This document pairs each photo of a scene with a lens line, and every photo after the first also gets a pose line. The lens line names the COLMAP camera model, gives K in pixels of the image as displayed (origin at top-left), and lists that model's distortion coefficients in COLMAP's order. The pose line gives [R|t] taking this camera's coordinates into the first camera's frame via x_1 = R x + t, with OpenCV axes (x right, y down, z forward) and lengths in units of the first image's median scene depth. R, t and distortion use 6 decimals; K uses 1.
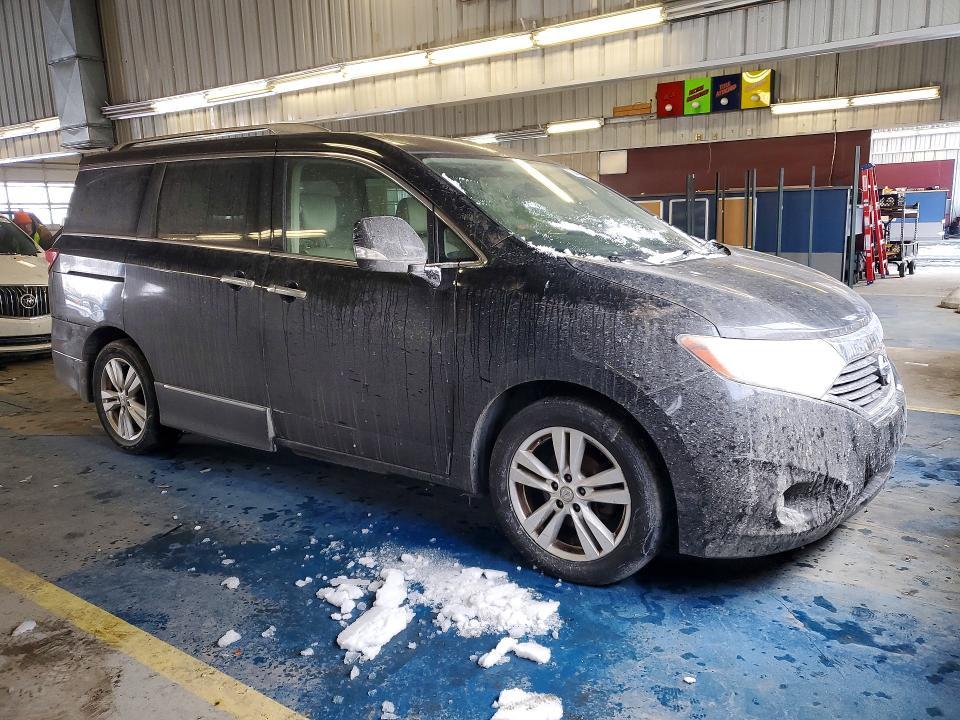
lens RADIAL K [[729.3, 0, 480.0], [0, 729.3, 360.0], [0, 0, 1]] dist [0.005410, -0.001229]
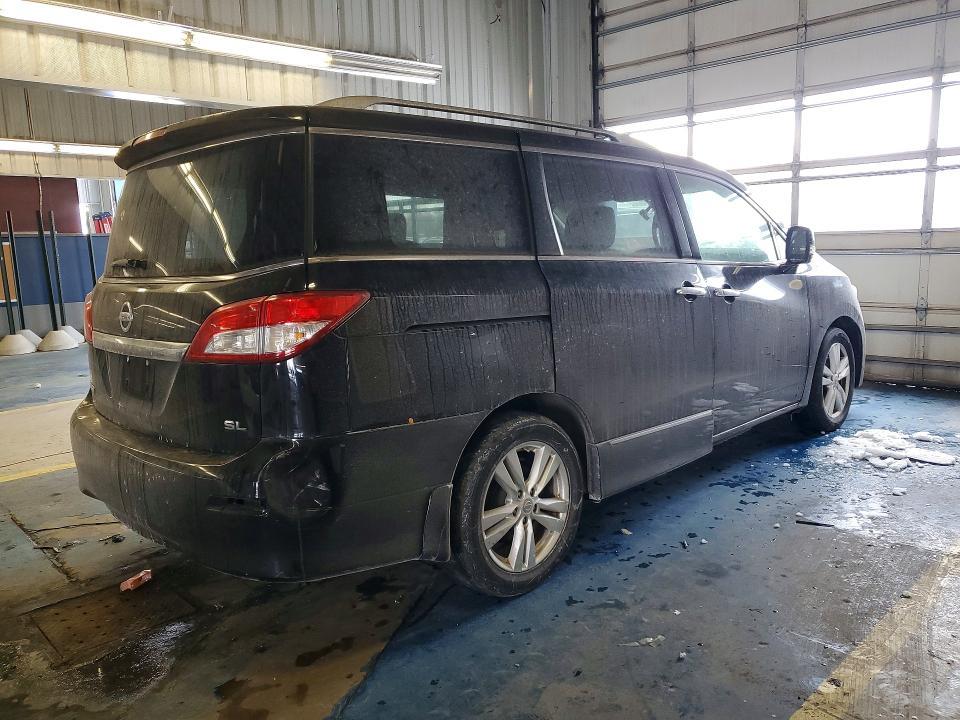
lens RADIAL K [[750.4, 0, 472.4], [0, 750.4, 358.3], [0, 0, 1]] dist [0.036104, -0.007529]
pose [[0.179409, -0.129212, 0.975252, -1.170985], [0.218391, 0.971832, 0.088584, -0.147039], [-0.959228, 0.197093, 0.202575, 0.923501]]
